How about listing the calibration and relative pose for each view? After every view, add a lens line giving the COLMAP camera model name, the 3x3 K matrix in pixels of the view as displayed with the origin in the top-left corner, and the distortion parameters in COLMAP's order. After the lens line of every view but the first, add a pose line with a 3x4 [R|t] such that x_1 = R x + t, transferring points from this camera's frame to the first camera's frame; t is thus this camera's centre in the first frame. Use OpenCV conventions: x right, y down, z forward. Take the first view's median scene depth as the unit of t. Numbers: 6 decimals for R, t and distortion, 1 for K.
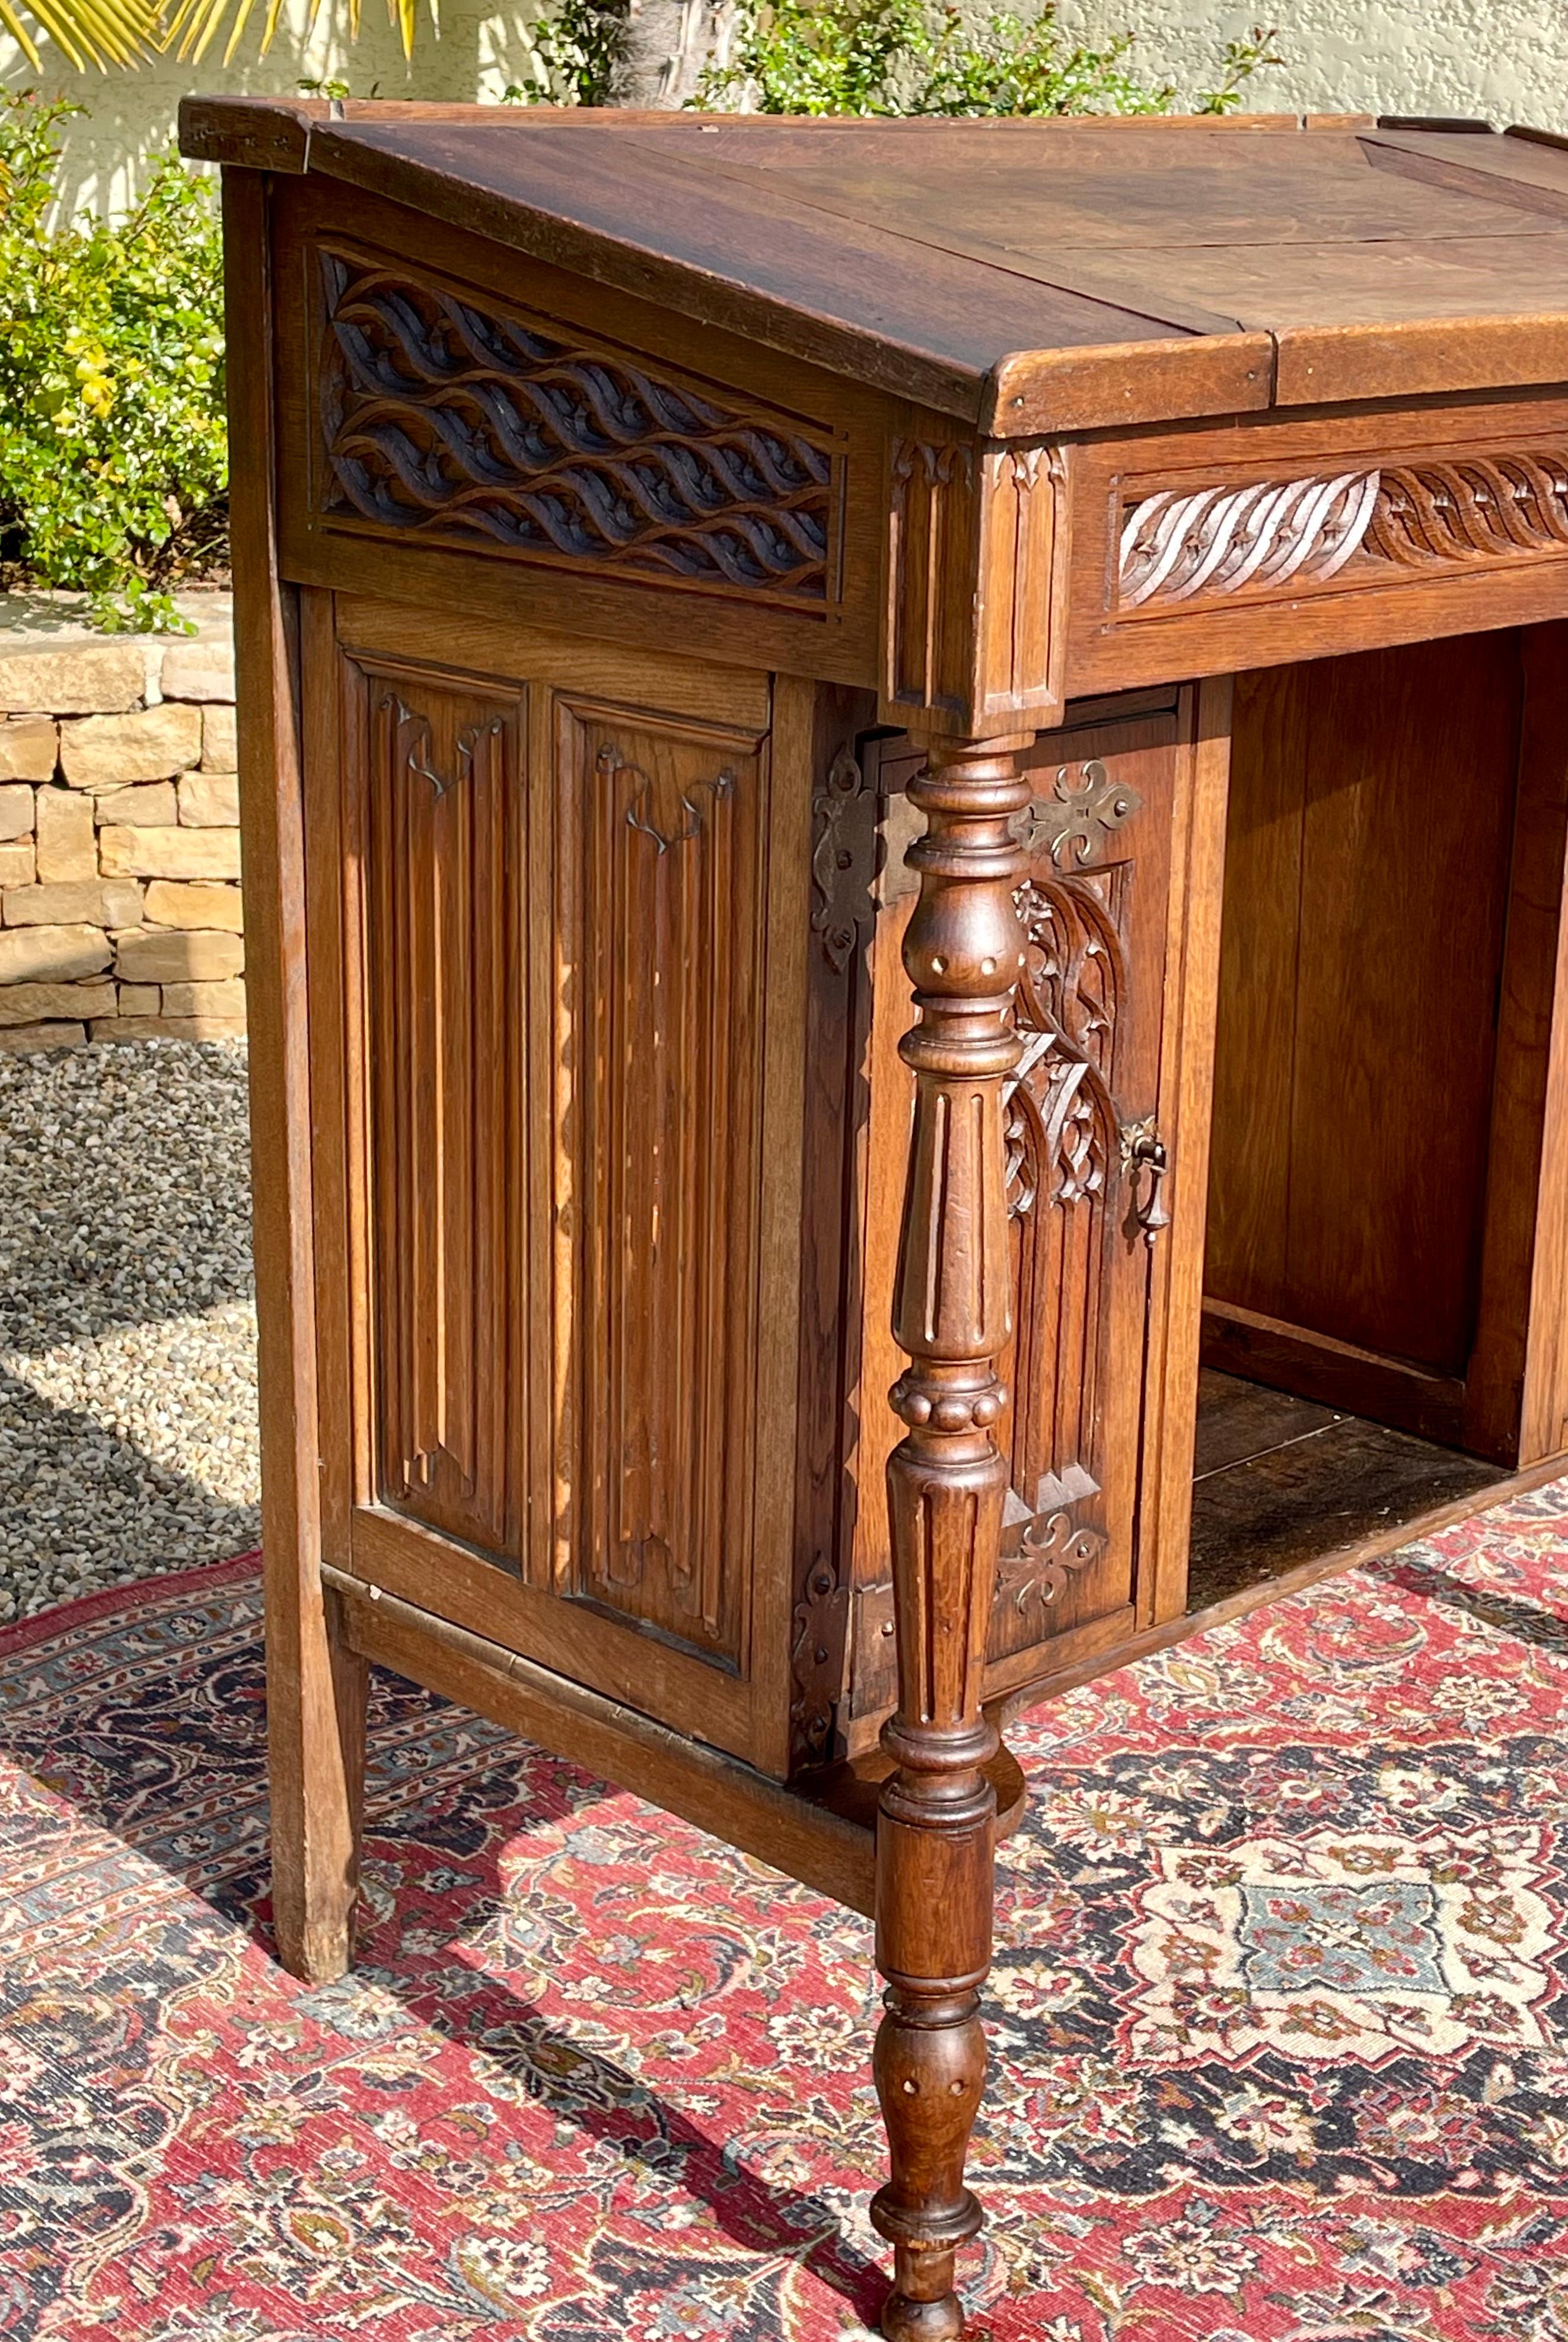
lens RADIAL K [[3593.2, 0, 795.5], [0, 3593.2, 1165.7], [0, 0, 1]] dist [0.063772, 0.000000]
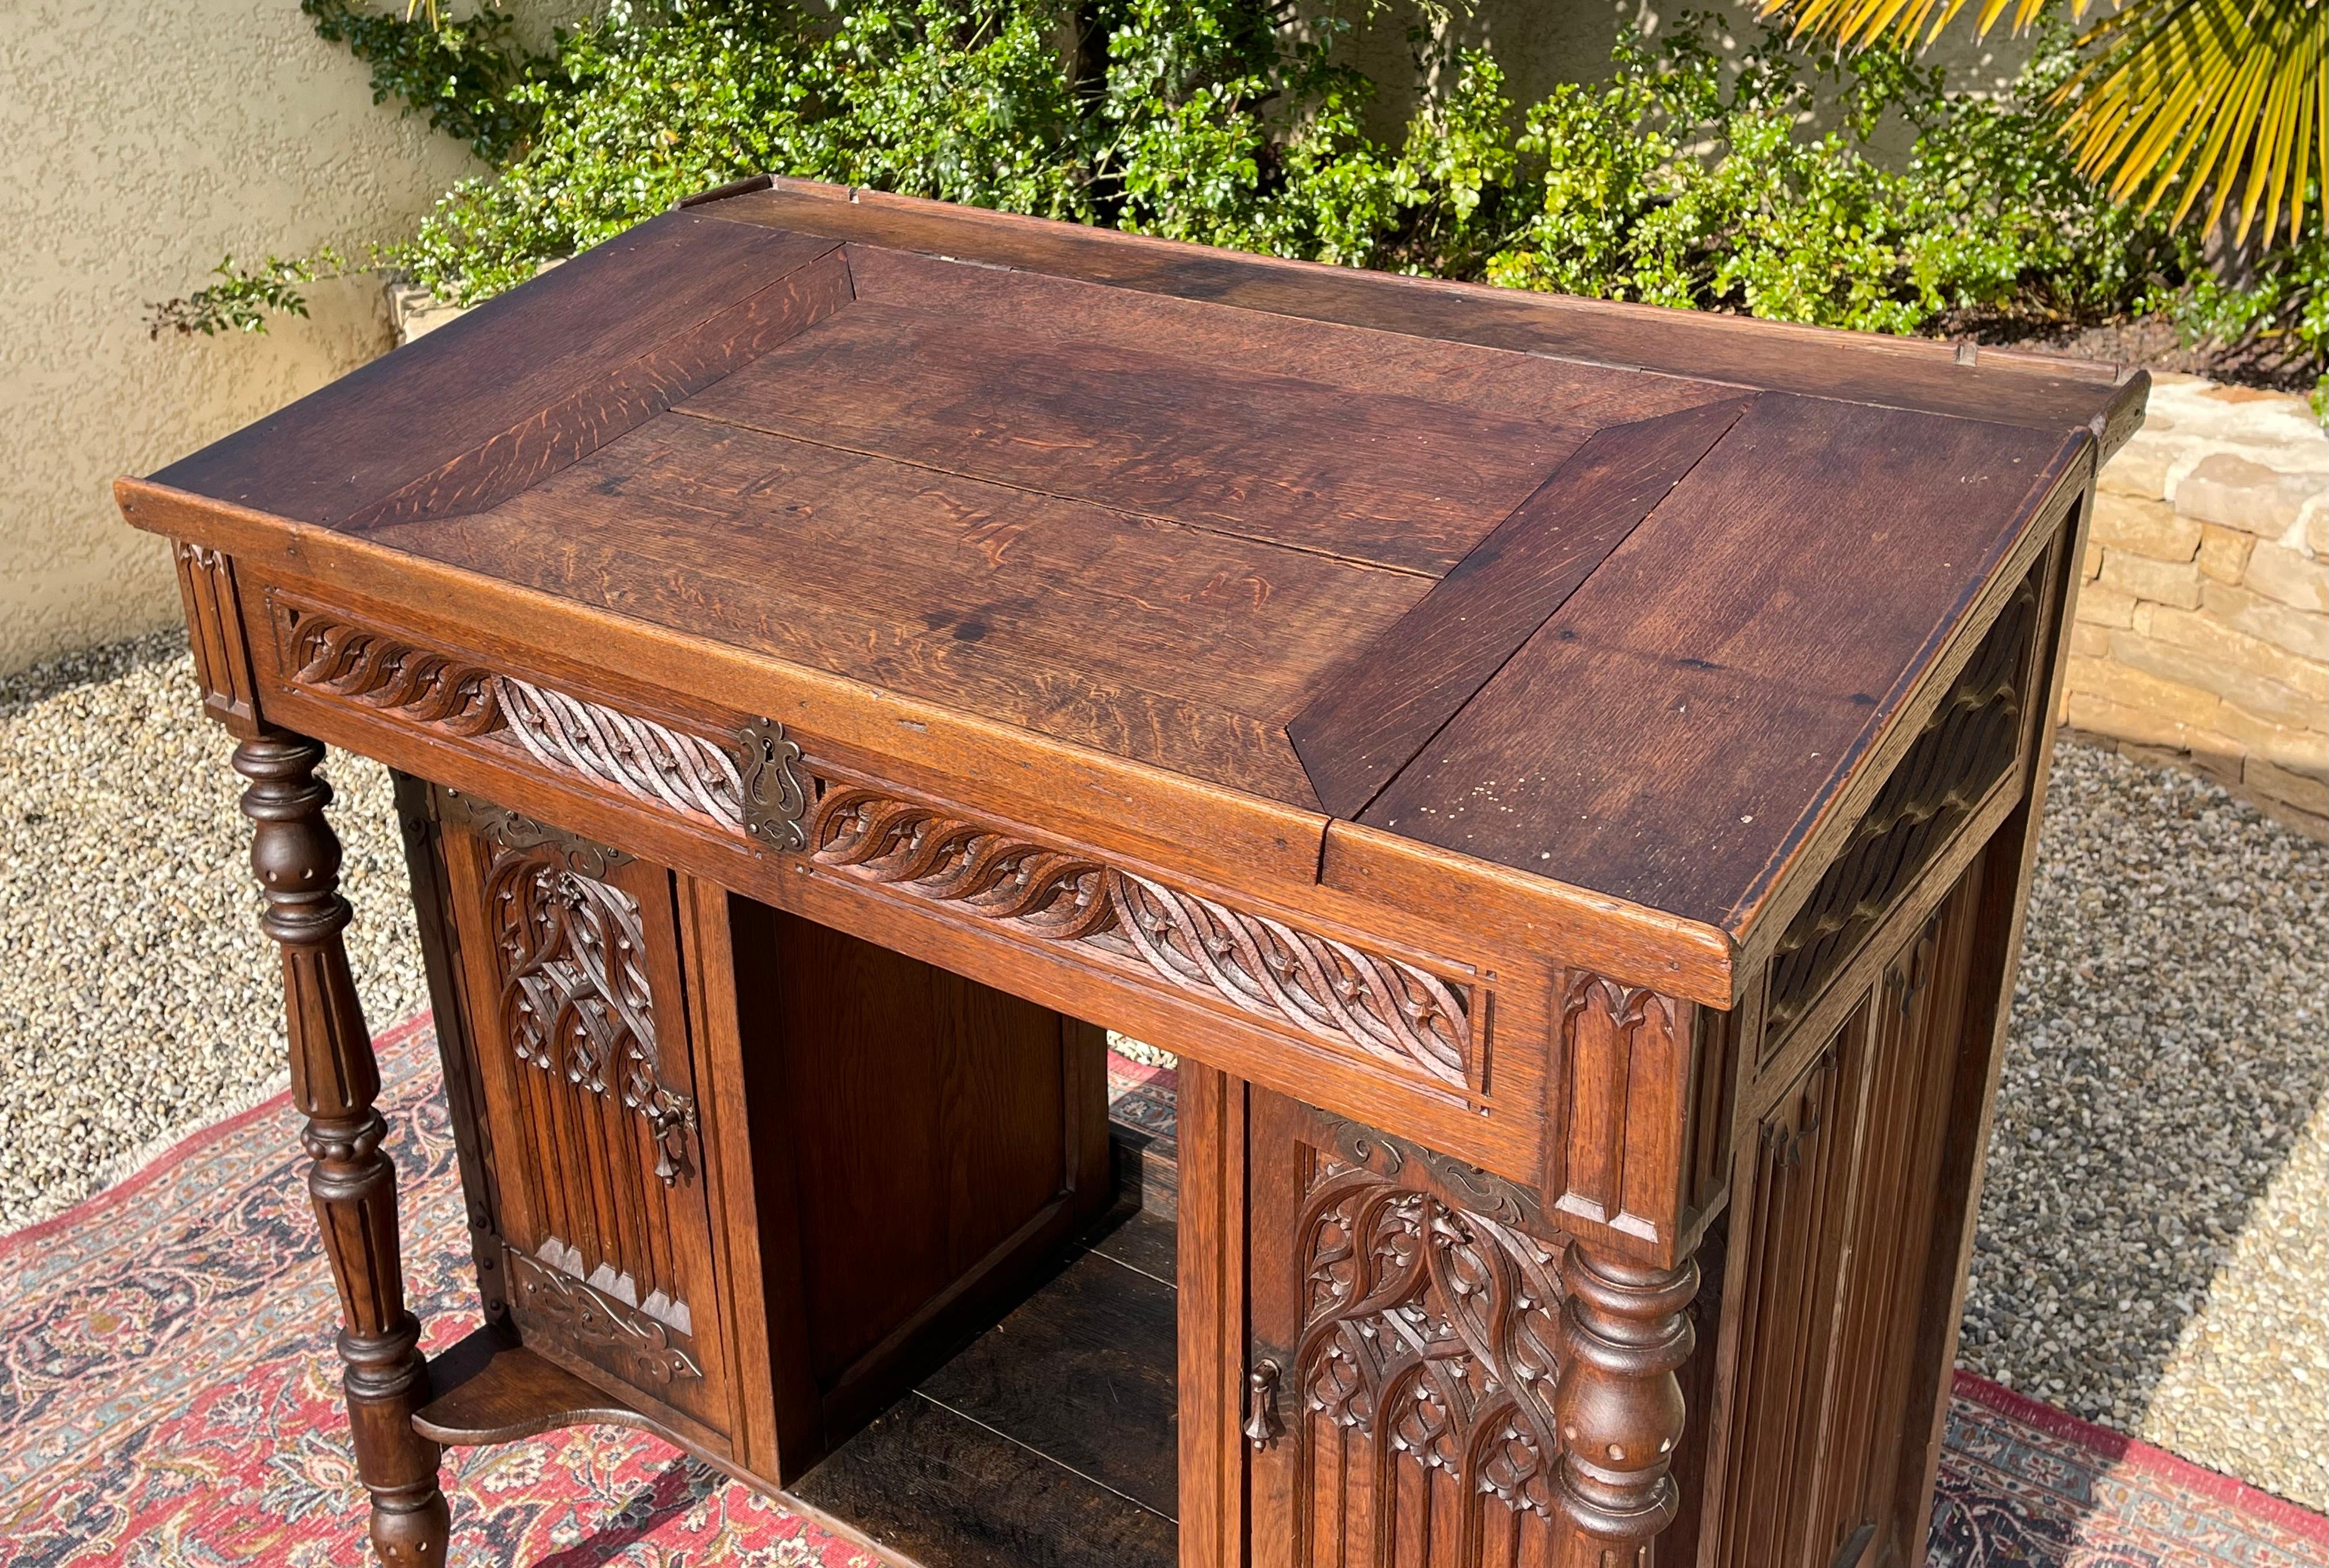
lens RADIAL K [[2273.3, 0, 1200.9], [0, 2273.3, 708.2], [0, 0, 1]] dist [0.038781, 0.000000]
pose [[0.182916, 0.378980, -0.907147, 0.717719], [-0.273991, 0.905808, 0.323173, -0.395686], [0.944177, 0.189437, 0.269524, 0.843133]]
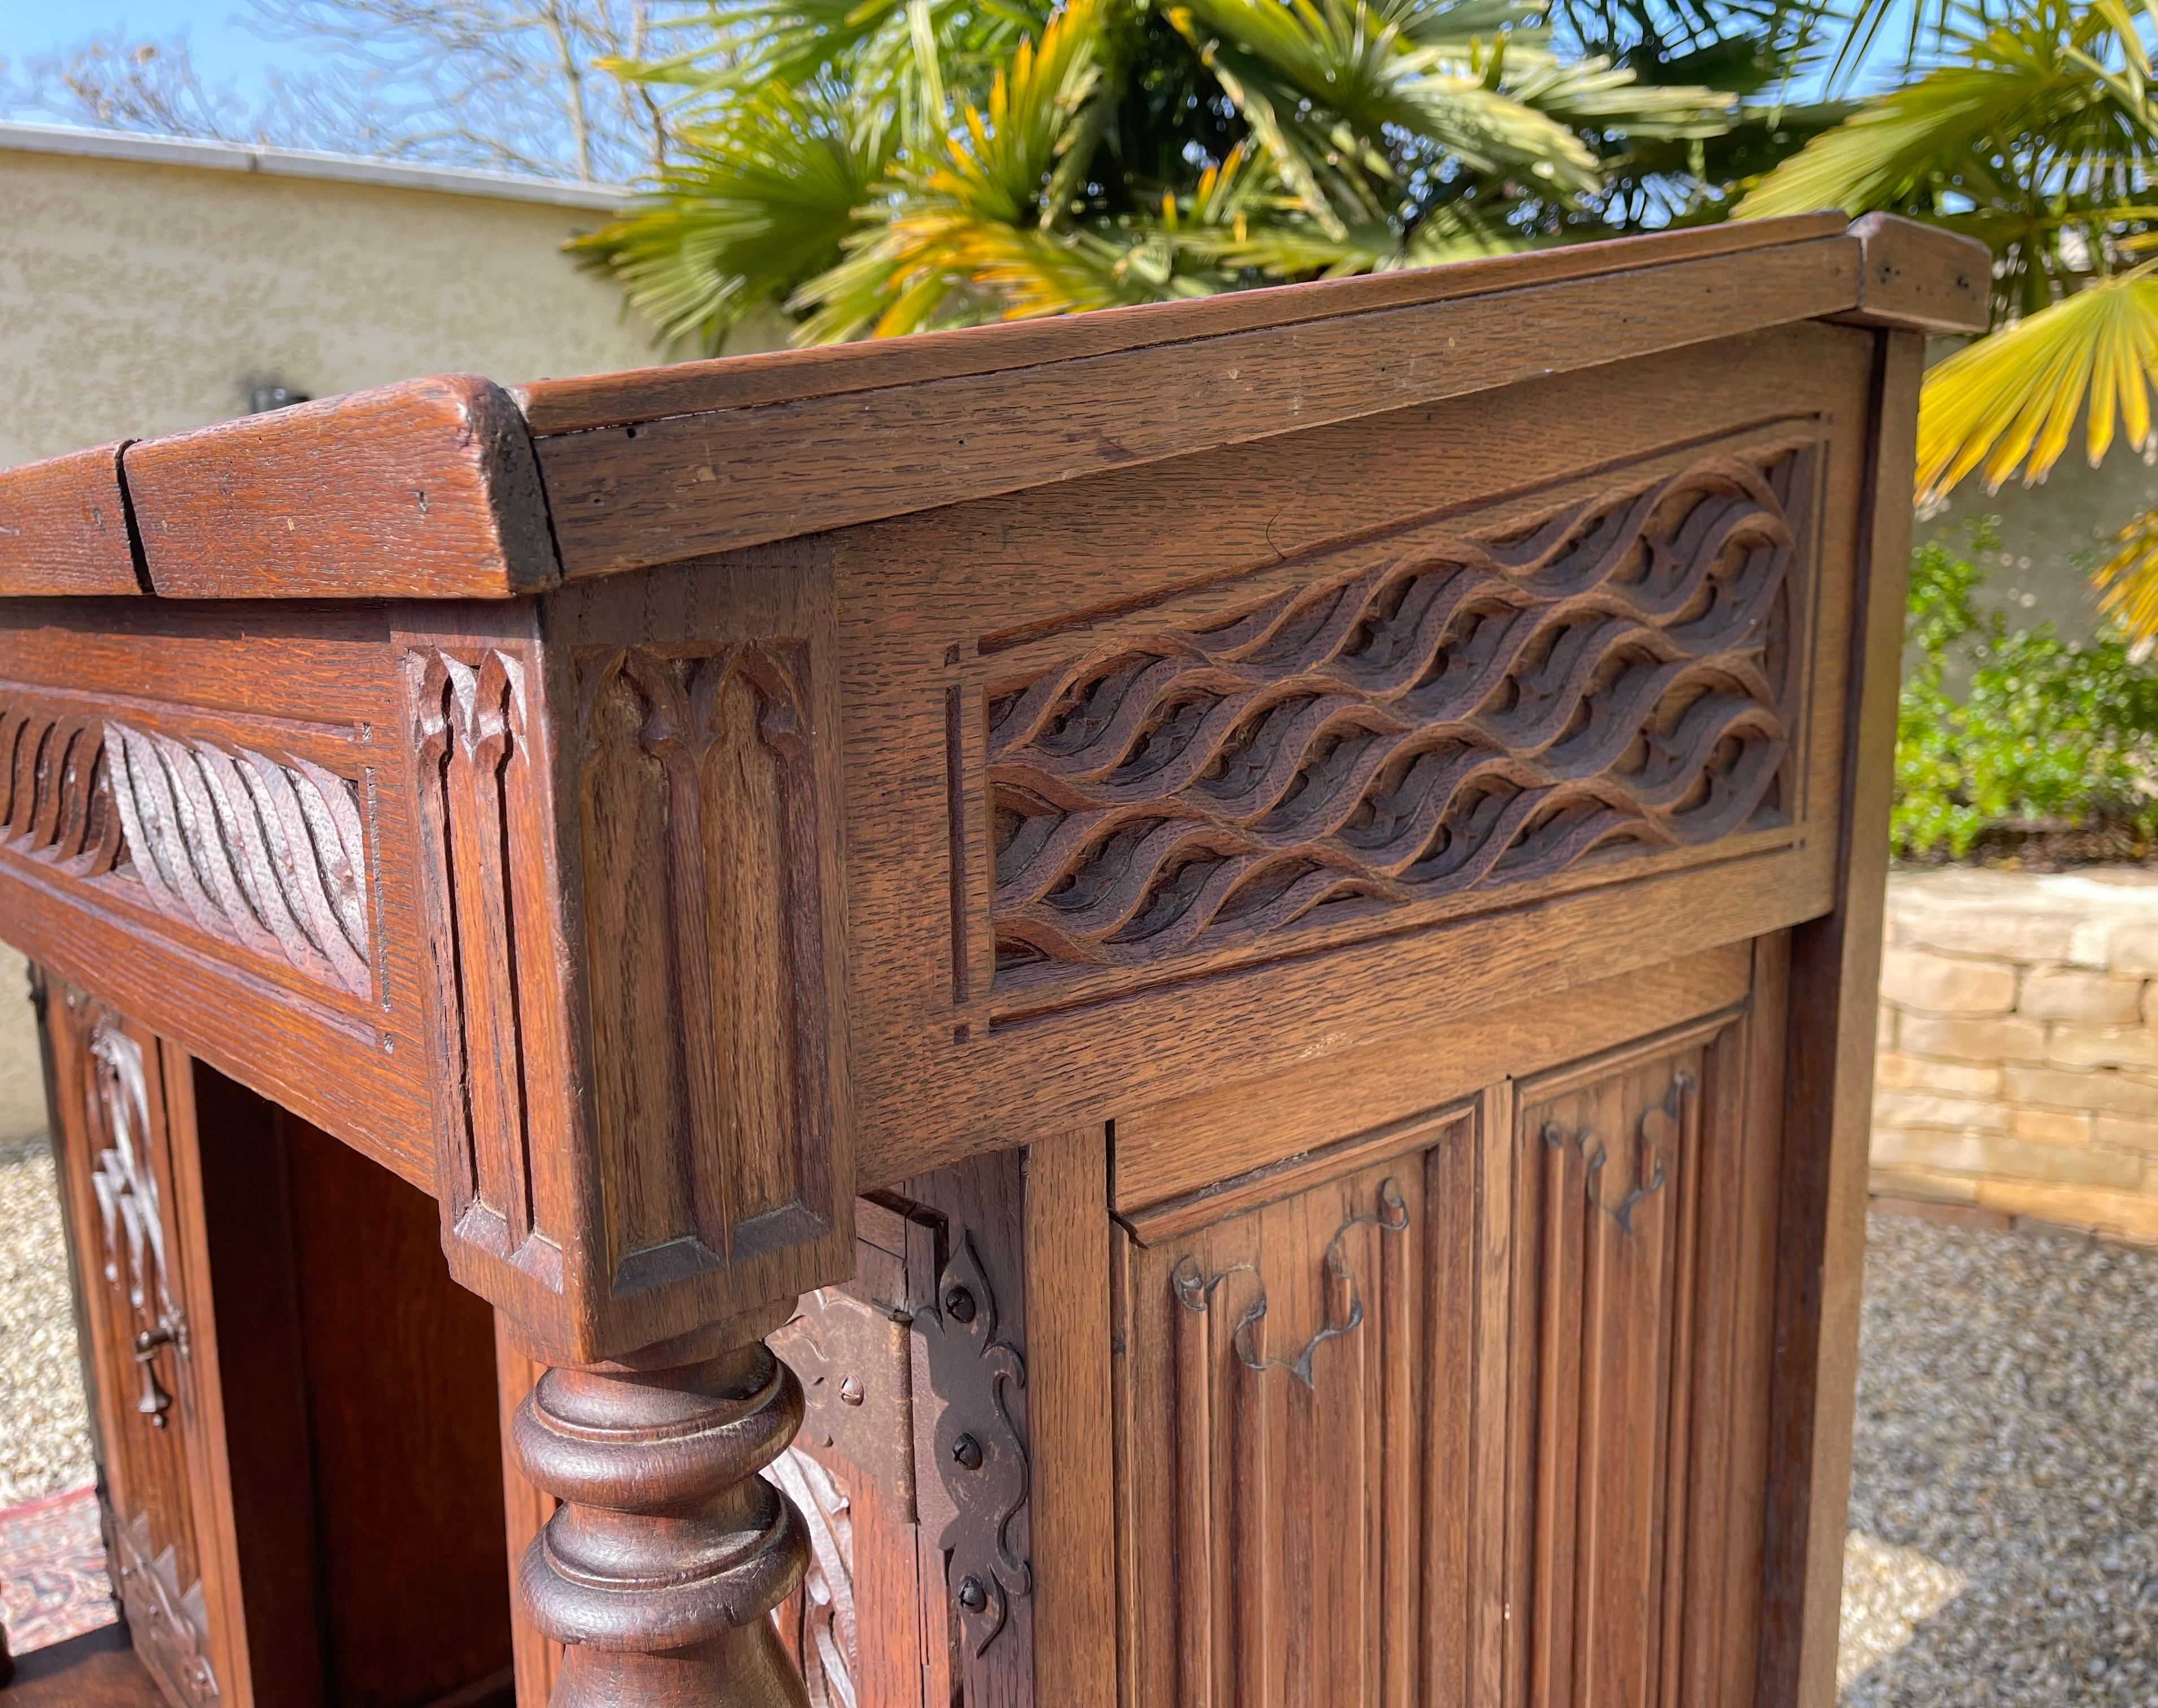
lens RADIAL K [[1759.0, 0, 1138.0], [0, 1759.0, 865.5], [0, 0, 1]] dist [0.051555, -0.095149]
pose [[-0.020162, 0.142590, -0.989576, 0.515001], [-0.279784, 0.949428, 0.142506, -0.252889], [0.959851, 0.279741, 0.020752, 1.099624]]
